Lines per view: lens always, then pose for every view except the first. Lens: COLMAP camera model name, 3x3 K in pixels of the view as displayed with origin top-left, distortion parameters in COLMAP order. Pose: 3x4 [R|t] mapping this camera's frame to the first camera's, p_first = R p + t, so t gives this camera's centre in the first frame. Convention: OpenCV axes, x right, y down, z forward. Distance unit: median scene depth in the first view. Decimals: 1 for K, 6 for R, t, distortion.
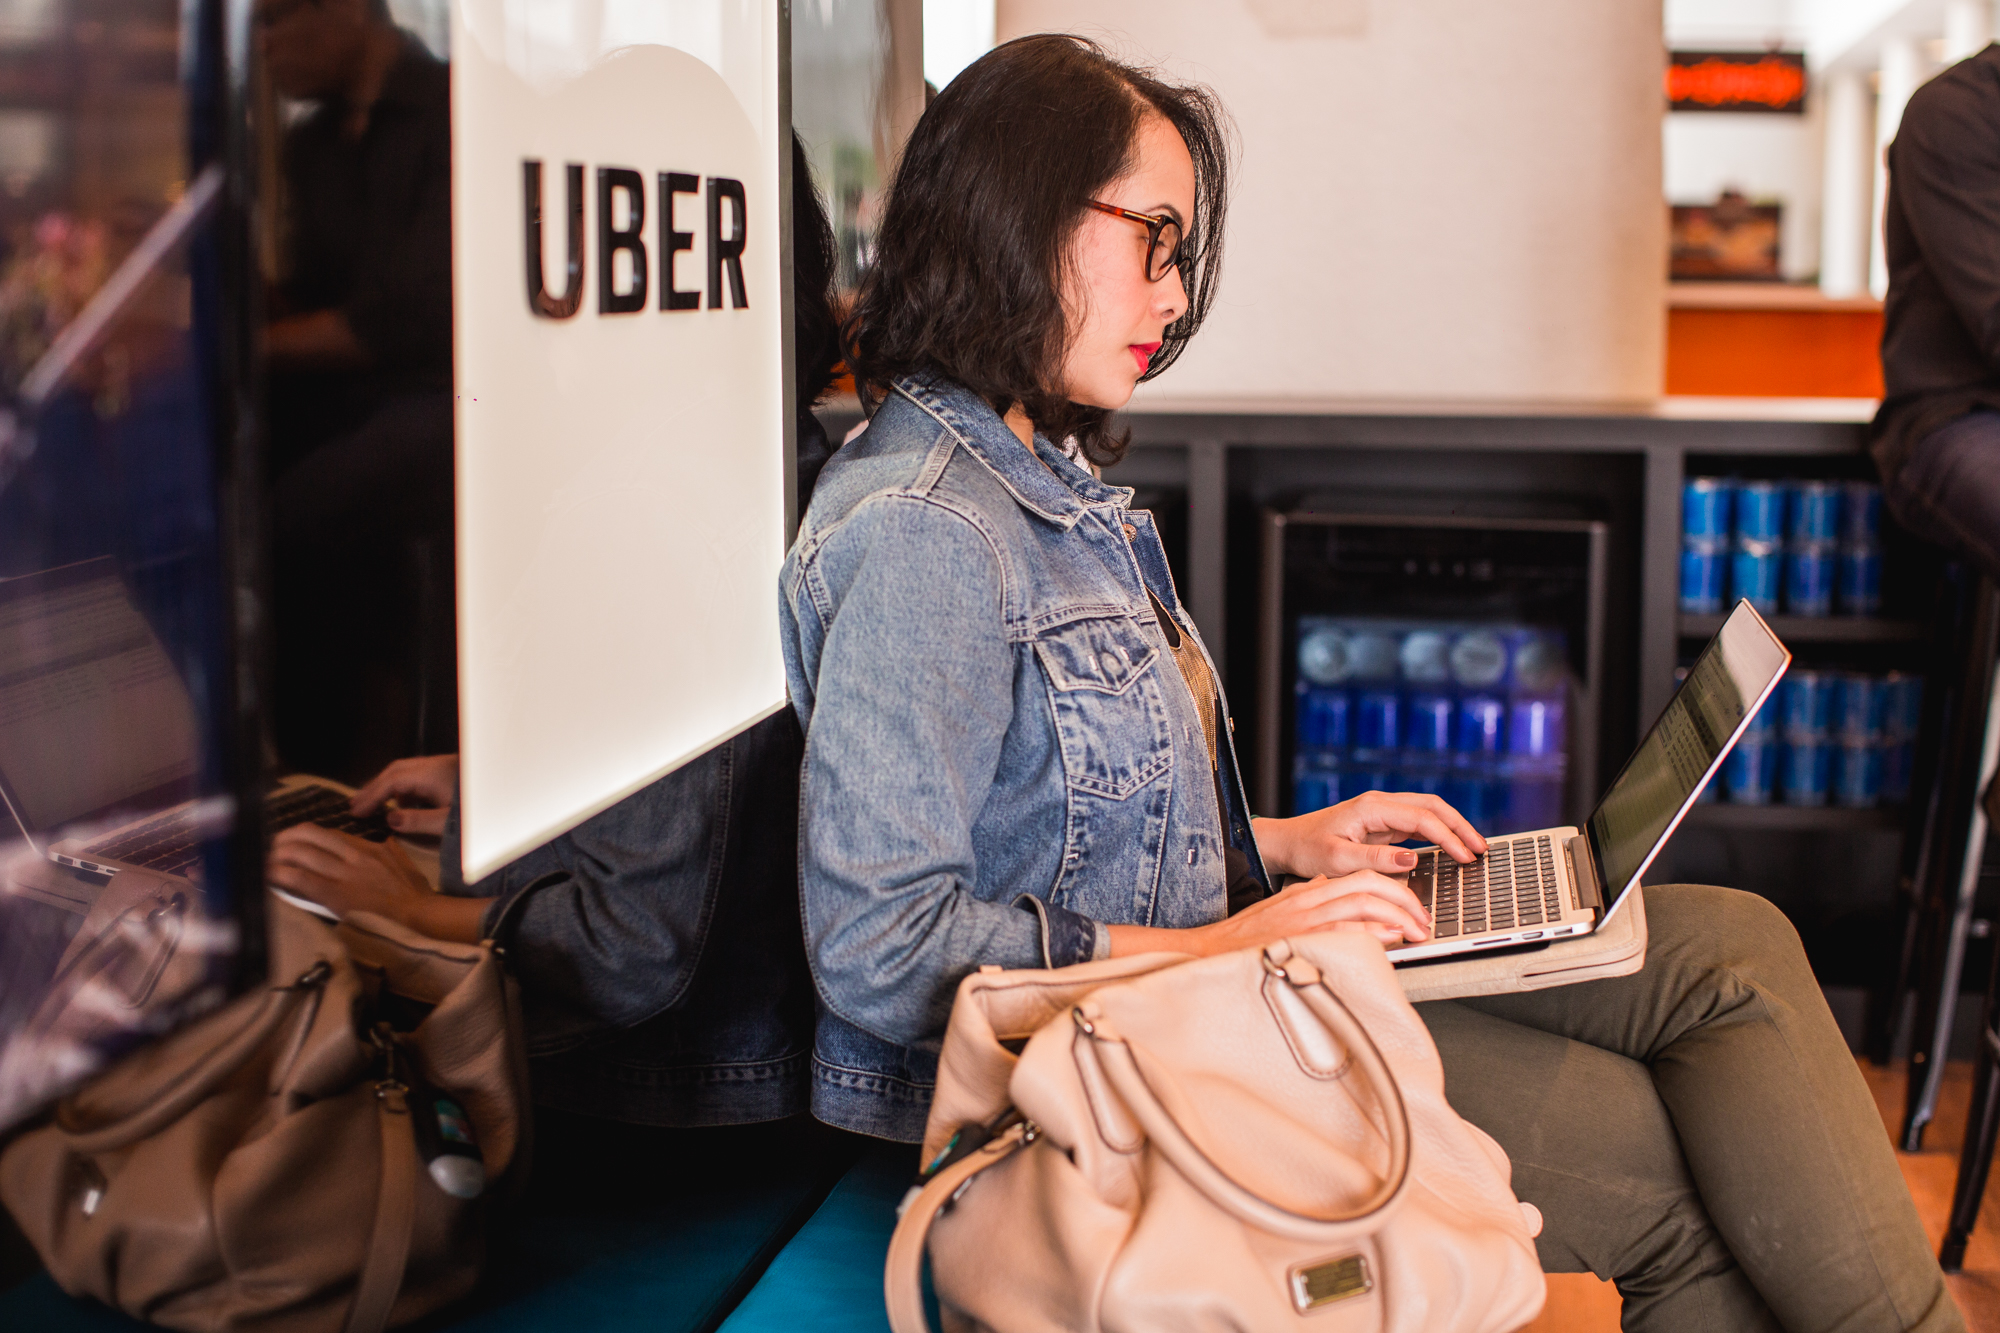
lens RADIAL K [[2905.8, 0, 1000.0], [0, 2905.8, 666.5], [0, 0, 1]] dist [-0.020054, -0.005859]
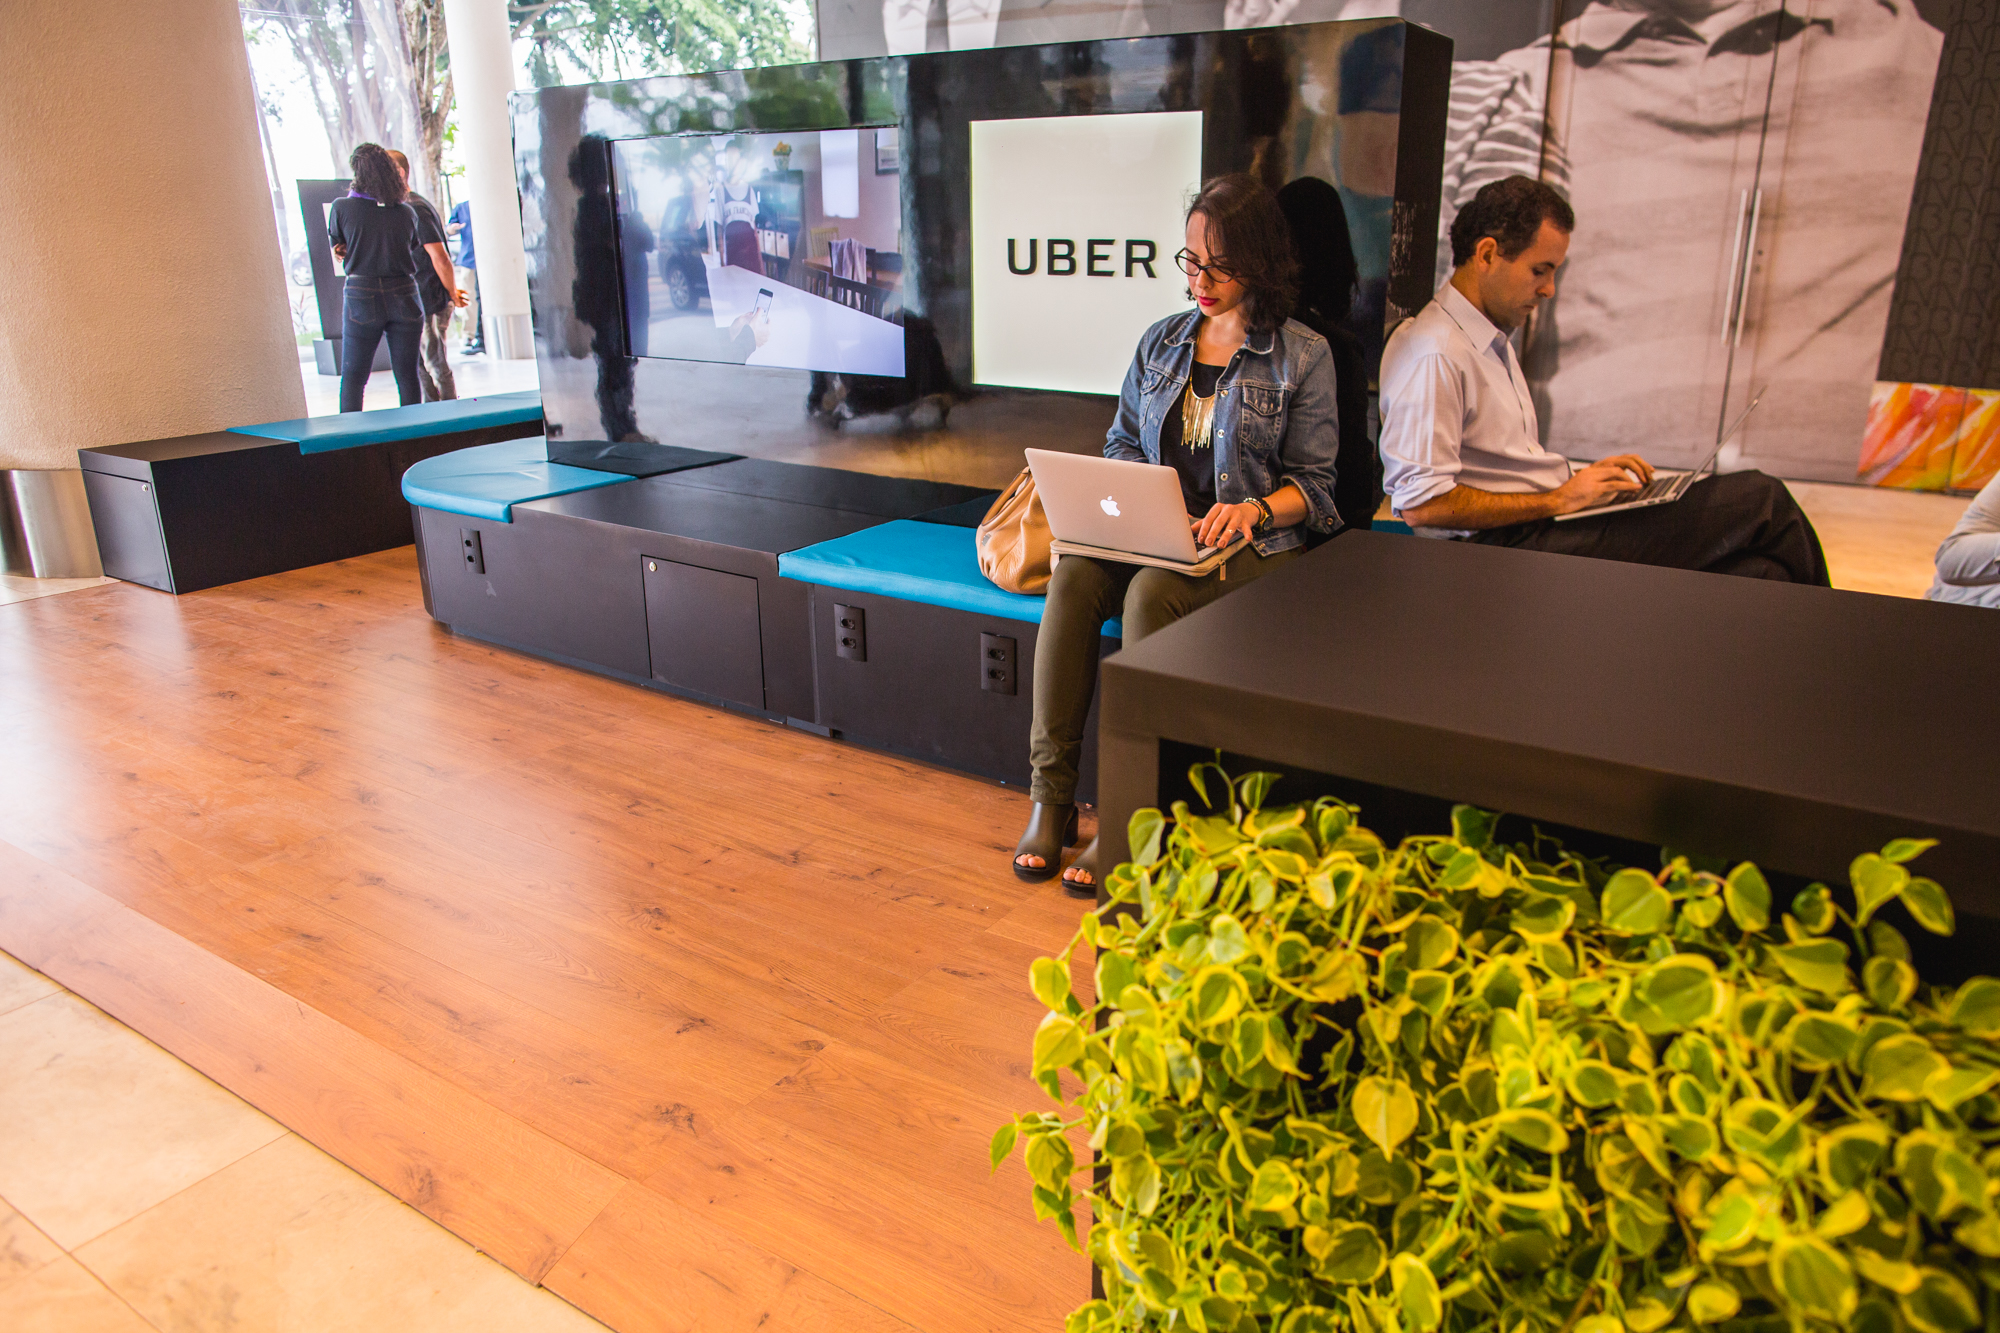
lens RADIAL K [[1362.0, 0, 1039.0], [0, 1362.0, 666.4], [0, 0, 1]] dist [-0.046133, 0.044313]
pose [[-0.384846, 0.299410, -0.873068, 1.669115], [-0.119327, 0.921843, 0.368736, -0.301802], [0.915235, 0.246087, -0.319040, 1.639667]]
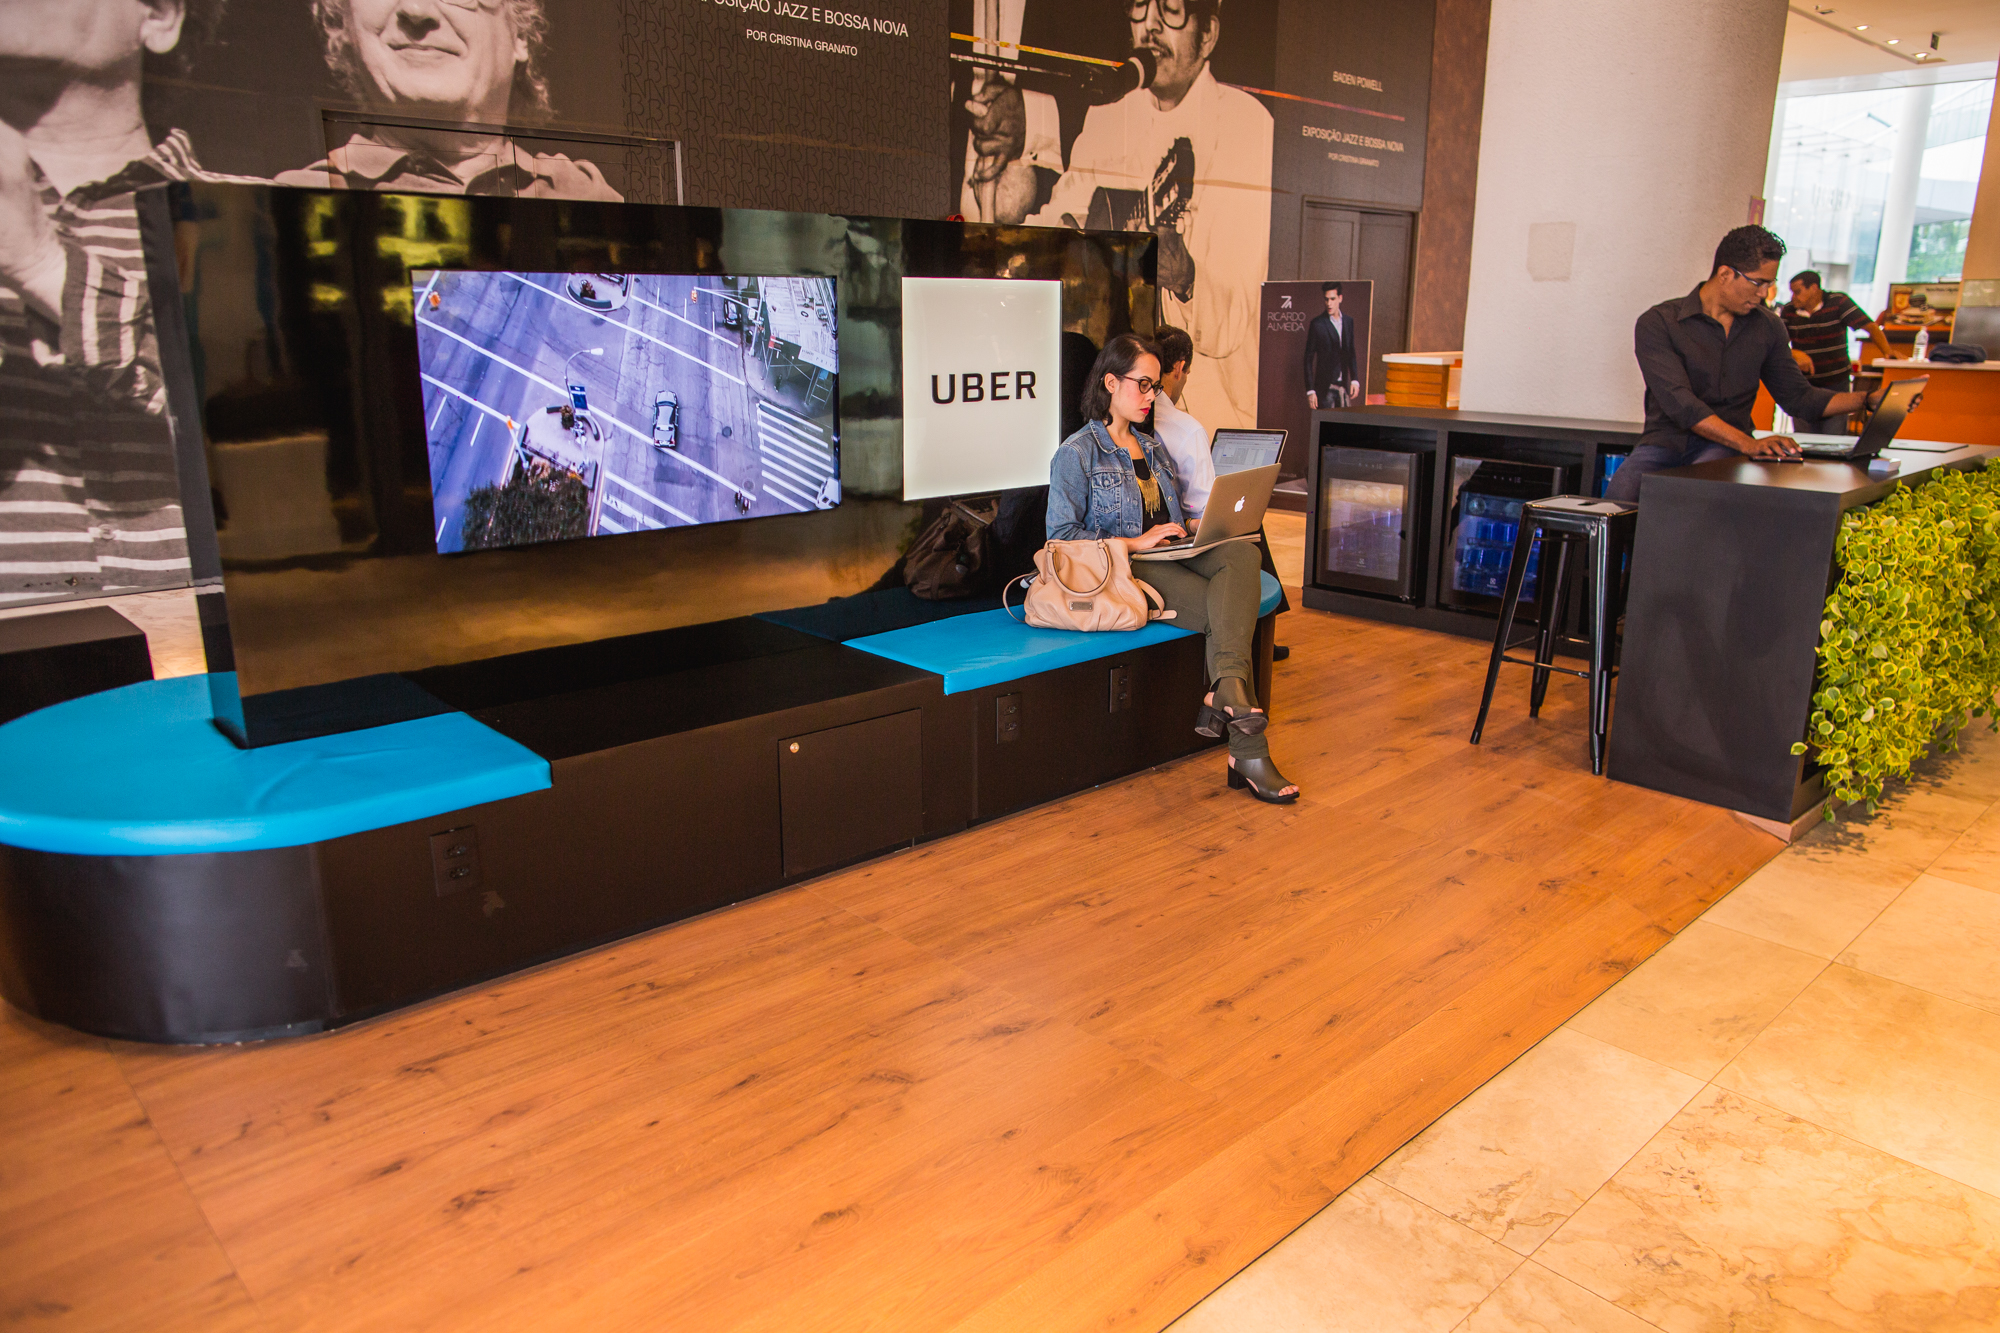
lens RADIAL K [[1362.0, 0, 1039.0], [0, 1362.0, 666.4], [0, 0, 1]] dist [-0.046133, 0.044313]
pose [[0.810231, 0.160673, -0.563658, 1.351757], [-0.088924, 0.984257, 0.152743, -0.033969], [0.579326, -0.073634, 0.811763, -0.909902]]
